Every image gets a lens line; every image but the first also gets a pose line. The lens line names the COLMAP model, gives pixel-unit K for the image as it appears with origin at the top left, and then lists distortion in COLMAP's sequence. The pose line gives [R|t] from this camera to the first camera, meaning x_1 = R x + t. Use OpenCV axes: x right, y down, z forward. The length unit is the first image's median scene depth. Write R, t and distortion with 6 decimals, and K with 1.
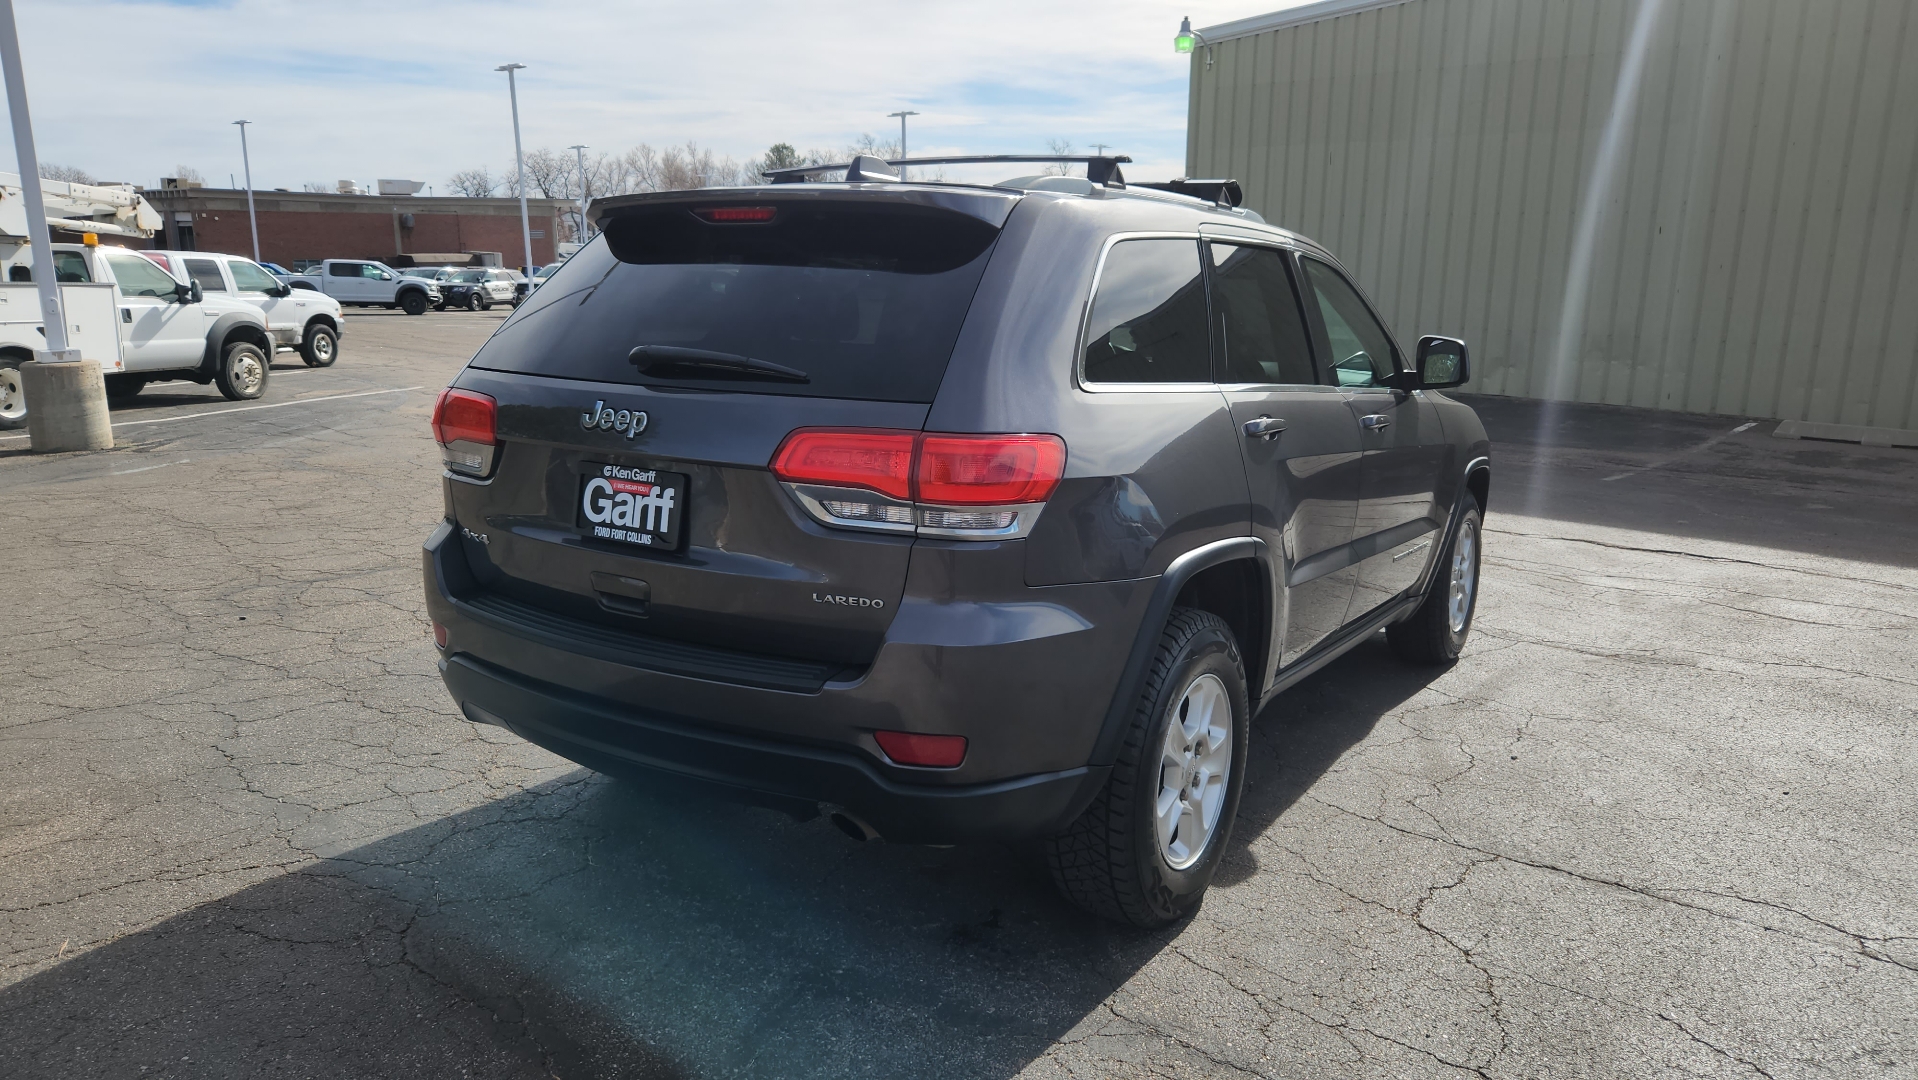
lens RADIAL K [[1284.8, 0, 959.0], [0, 1284.8, 540.0], [0, 0, 1]] dist [0.067617, -0.056099]
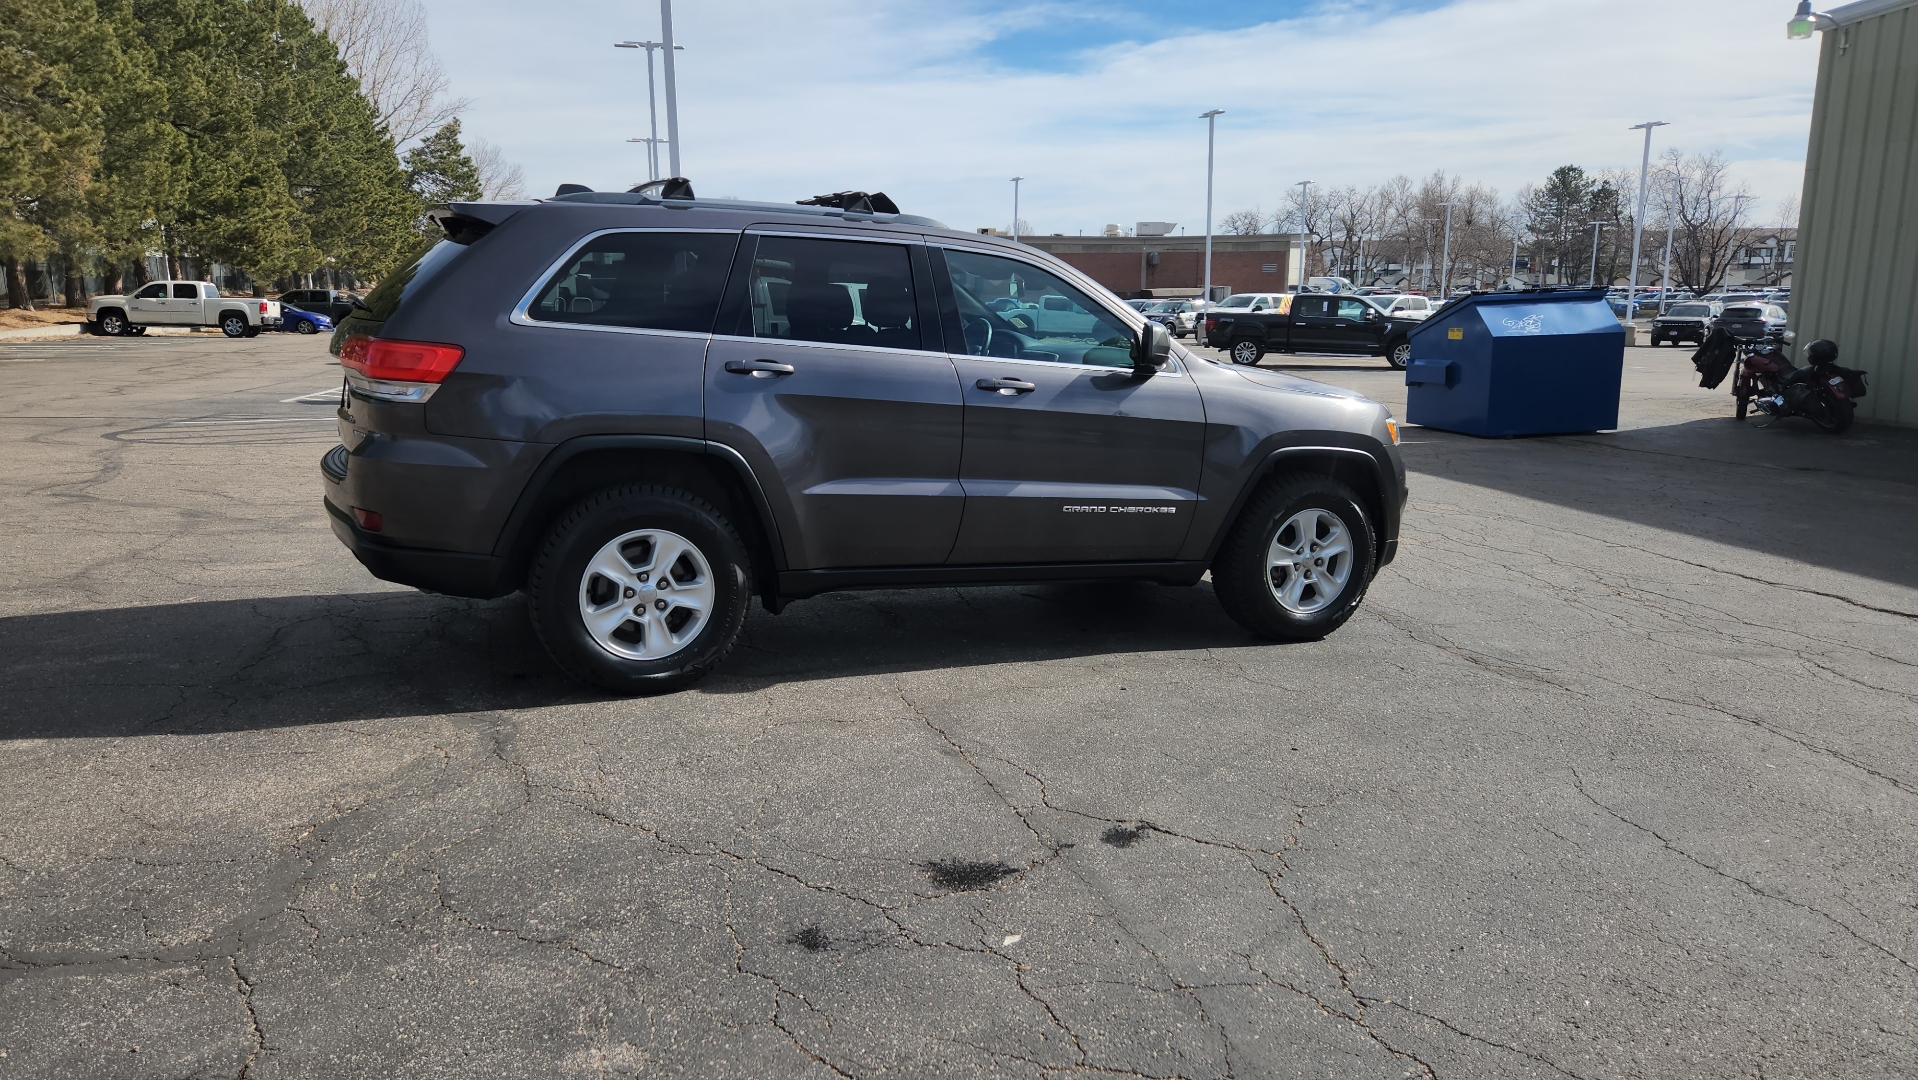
lens RADIAL K [[1279.6, 0, 939.4], [0, 1279.6, 545.8], [0, 0, 1]] dist [0.069639, -0.049340]
pose [[0.833802, 0.108987, -0.541198, 0.752743], [-0.120171, 0.992644, 0.014757, 0.036475], [0.538825, 0.052732, 0.840766, -0.029406]]
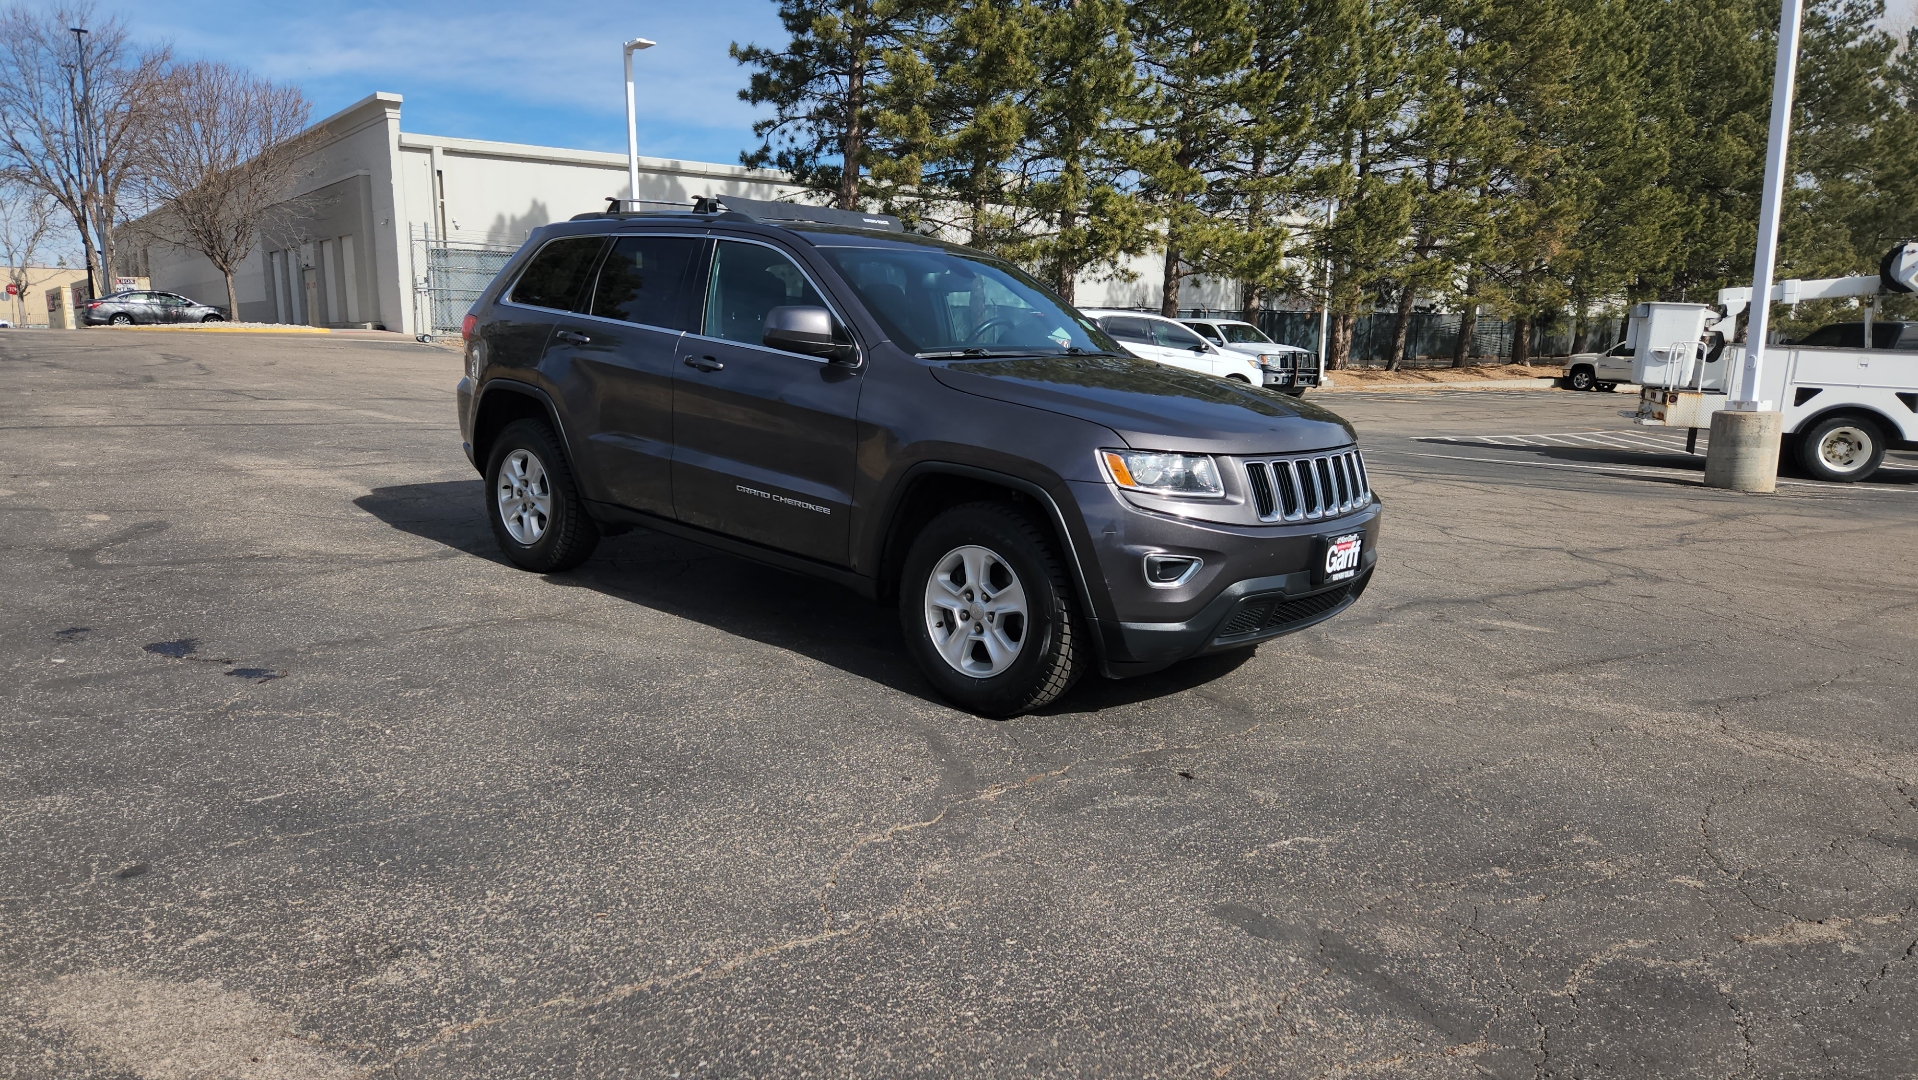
lens RADIAL K [[1279.6, 0, 939.4], [0, 1279.6, 545.8], [0, 0, 1]] dist [0.069639, -0.049340]
pose [[-0.148414, 0.155023, -0.976699, 1.272497], [-0.233635, 0.954182, 0.186951, -0.173876], [0.960931, 0.255937, -0.105395, 1.138486]]
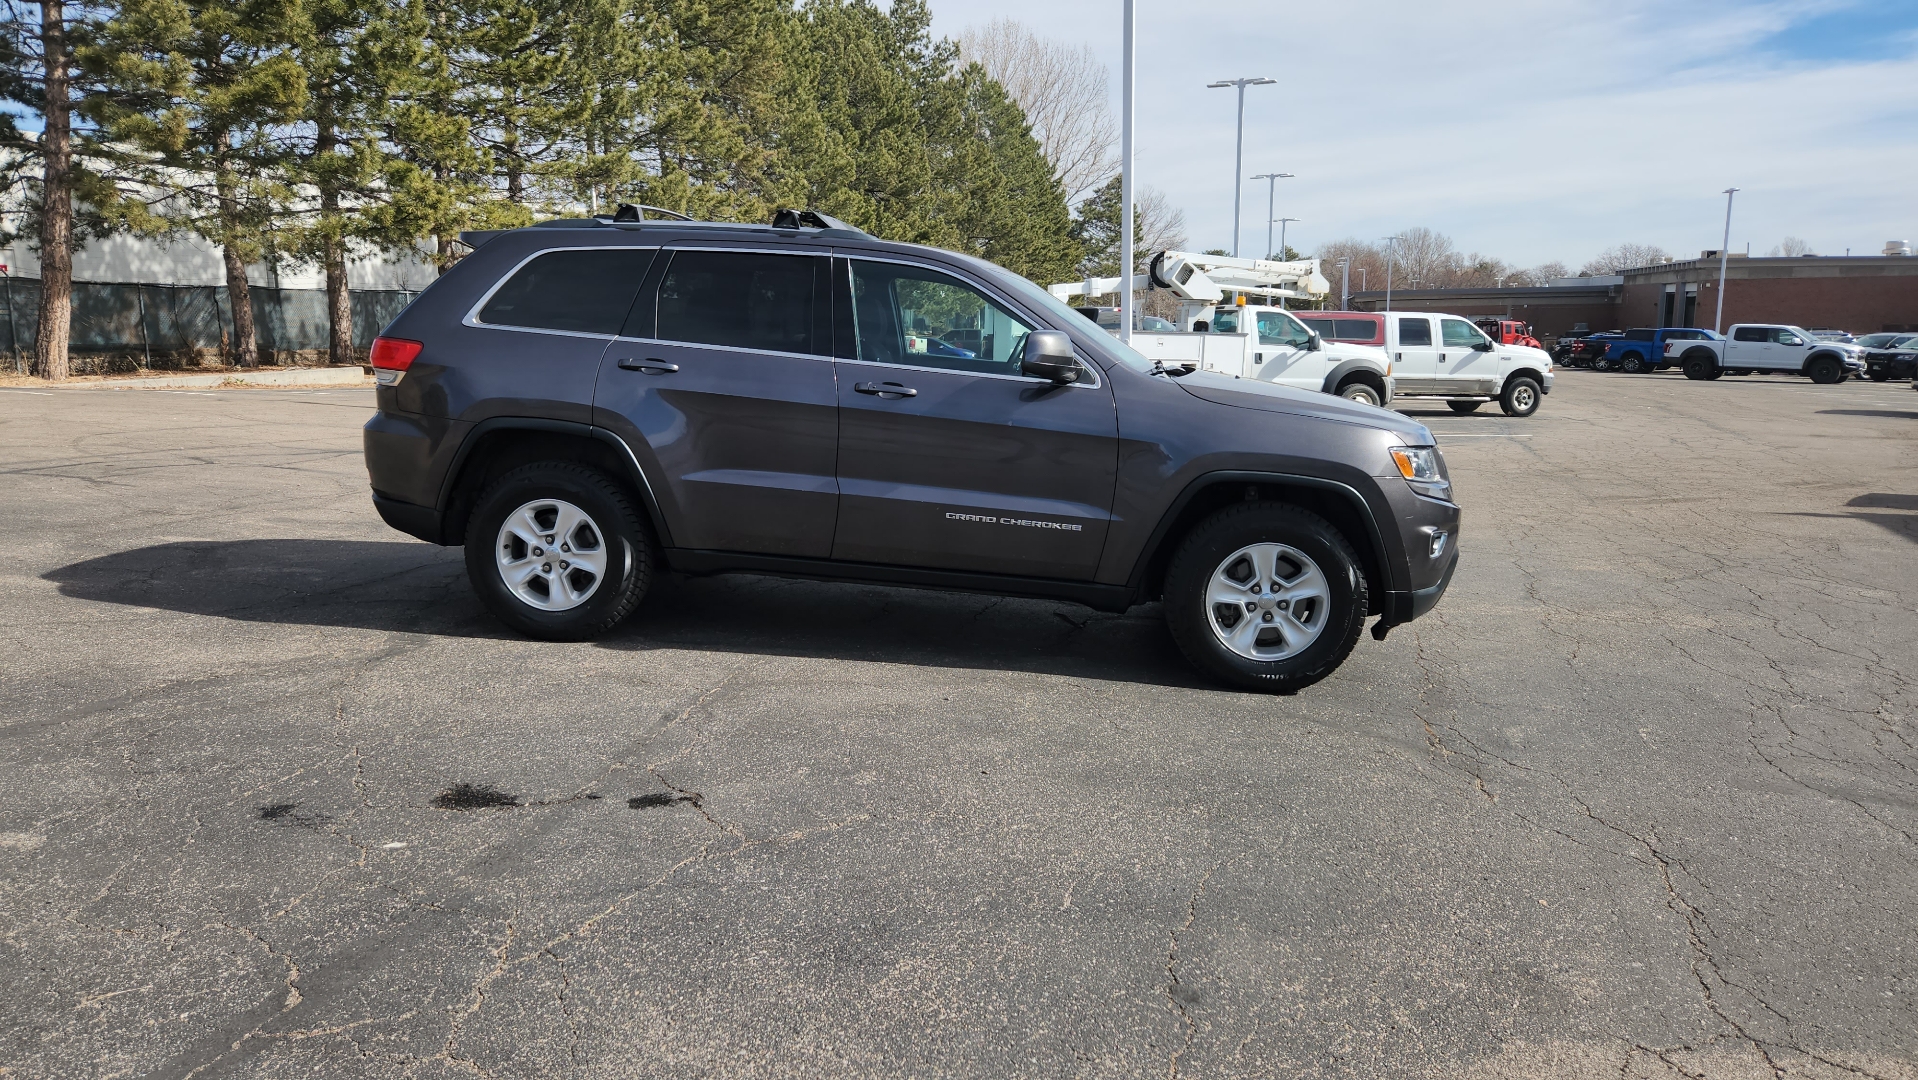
lens RADIAL K [[1283.8, 0, 908.2], [0, 1283.8, 528.8], [0, 0, 1]] dist [0.081668, -0.068871]
pose [[0.442430, 0.139737, -0.885850, 1.165365], [-0.194840, 0.979169, 0.057146, -0.030305], [0.875382, 0.147316, 0.460440, 0.376595]]
